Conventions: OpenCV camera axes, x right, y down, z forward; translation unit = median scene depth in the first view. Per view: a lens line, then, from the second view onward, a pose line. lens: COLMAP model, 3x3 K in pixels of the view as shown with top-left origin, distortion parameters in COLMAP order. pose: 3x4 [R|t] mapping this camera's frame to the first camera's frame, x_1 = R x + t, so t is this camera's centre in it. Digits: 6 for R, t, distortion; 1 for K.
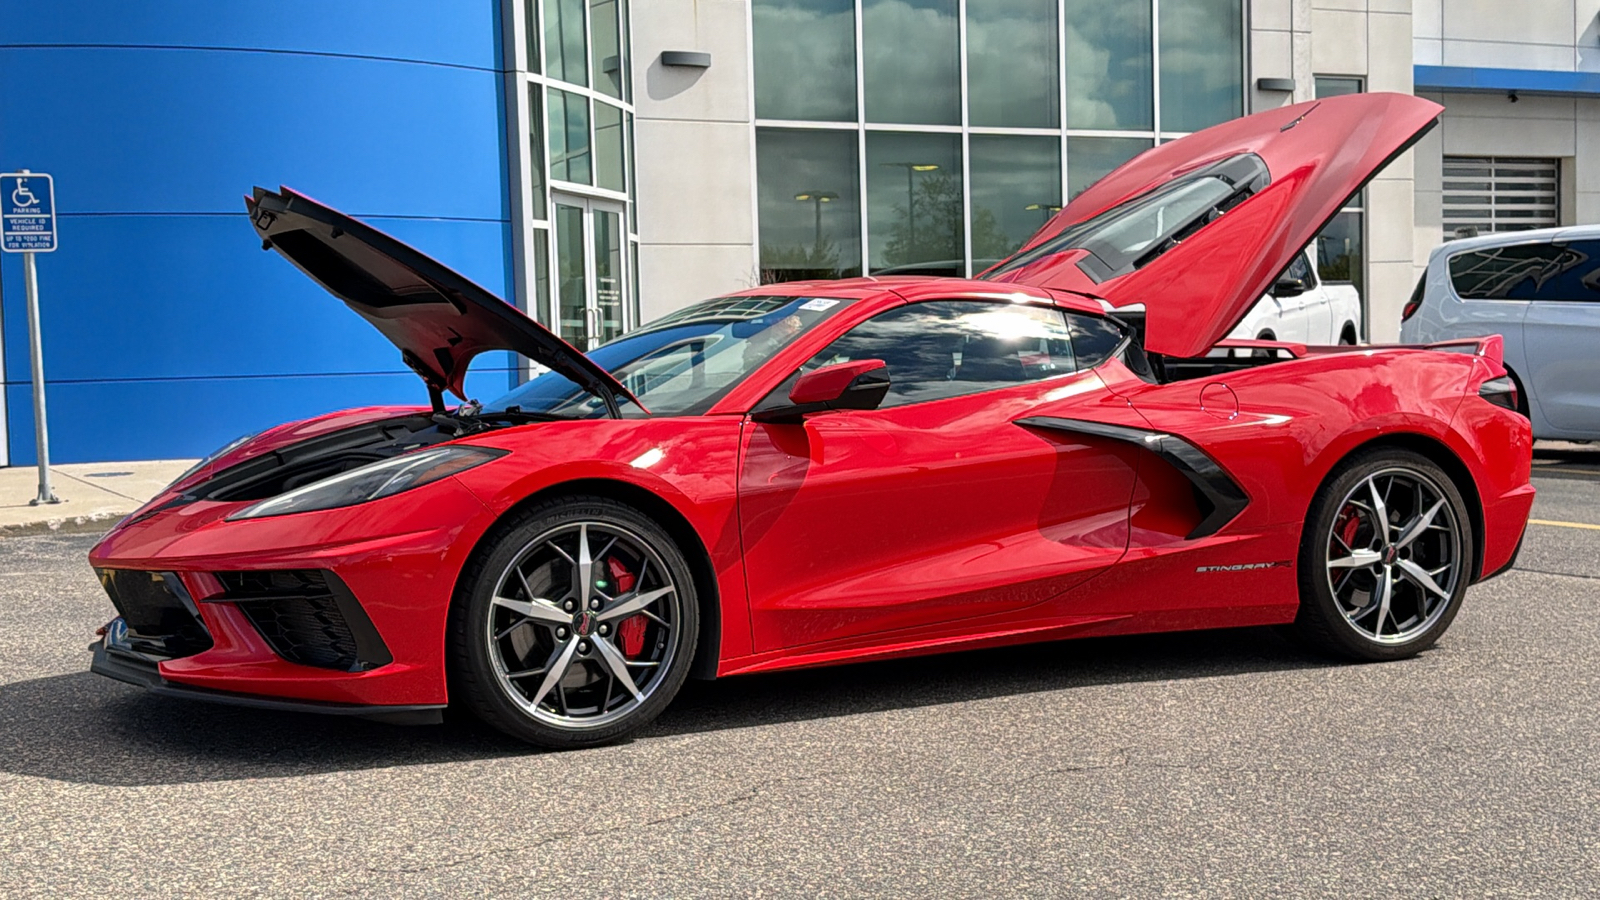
lens RADIAL K [[2068.1, 0, 832.4], [0, 2068.1, 452.8], [0, 0, 1]] dist [0.184798, -0.369444]
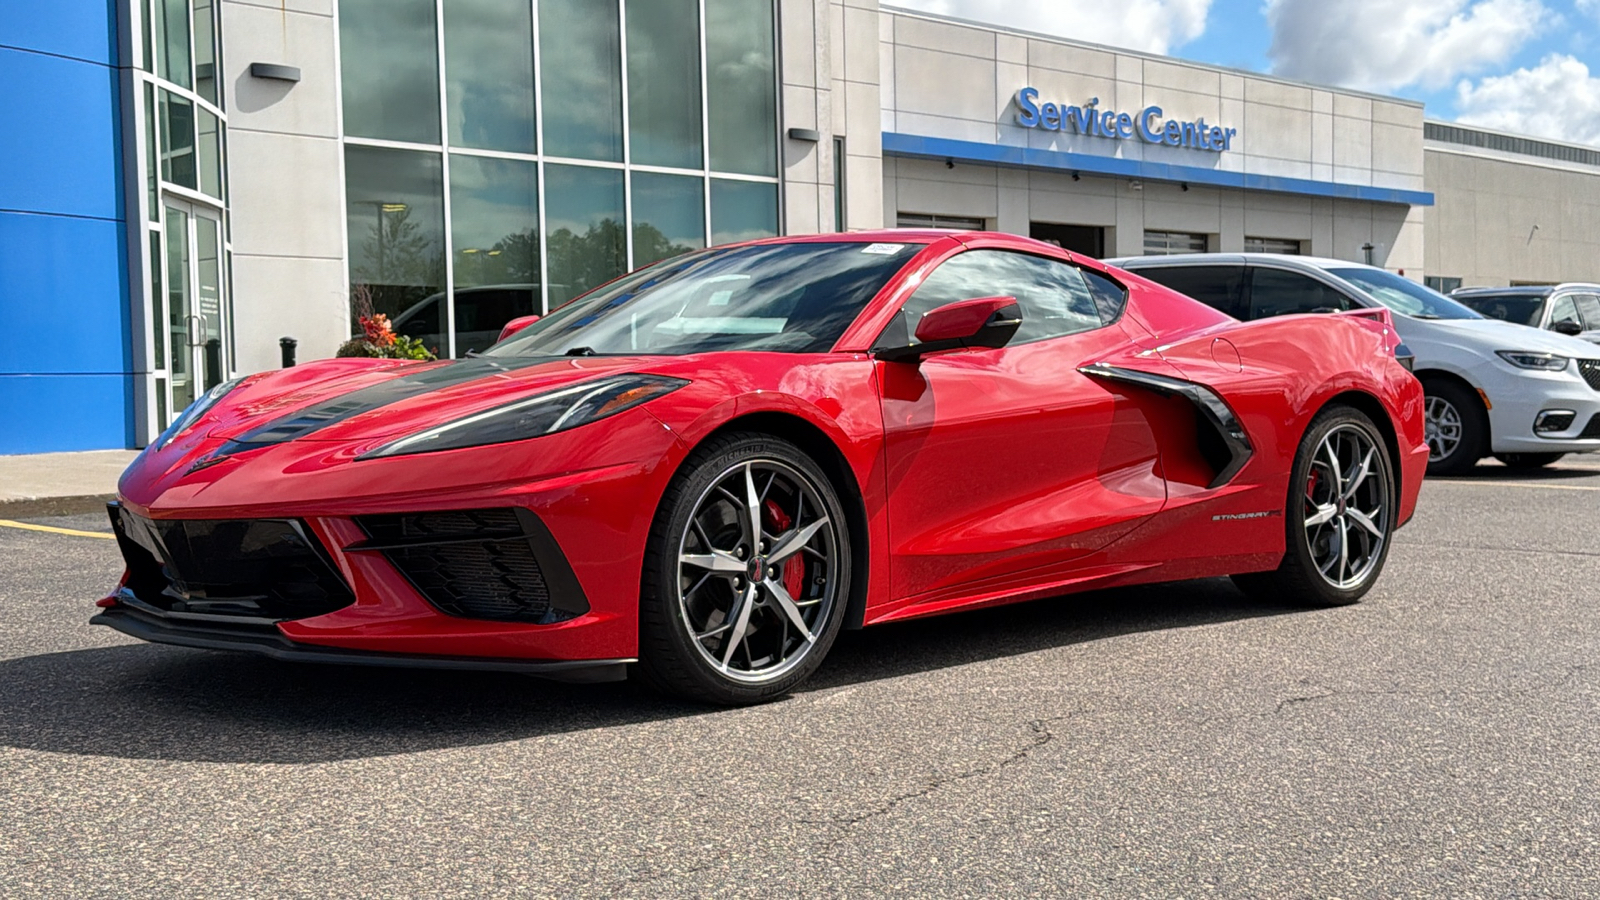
lens RADIAL K [[1885.3, 0, 816.4], [0, 1885.3, 441.3], [0, 0, 1]] dist [0.177630, -0.312394]
pose [[0.957651, -0.001887, 0.287924, -0.290612], [0.008650, 0.999716, -0.022217, 0.038042], [-0.287800, 0.023766, 0.957396, 0.155142]]
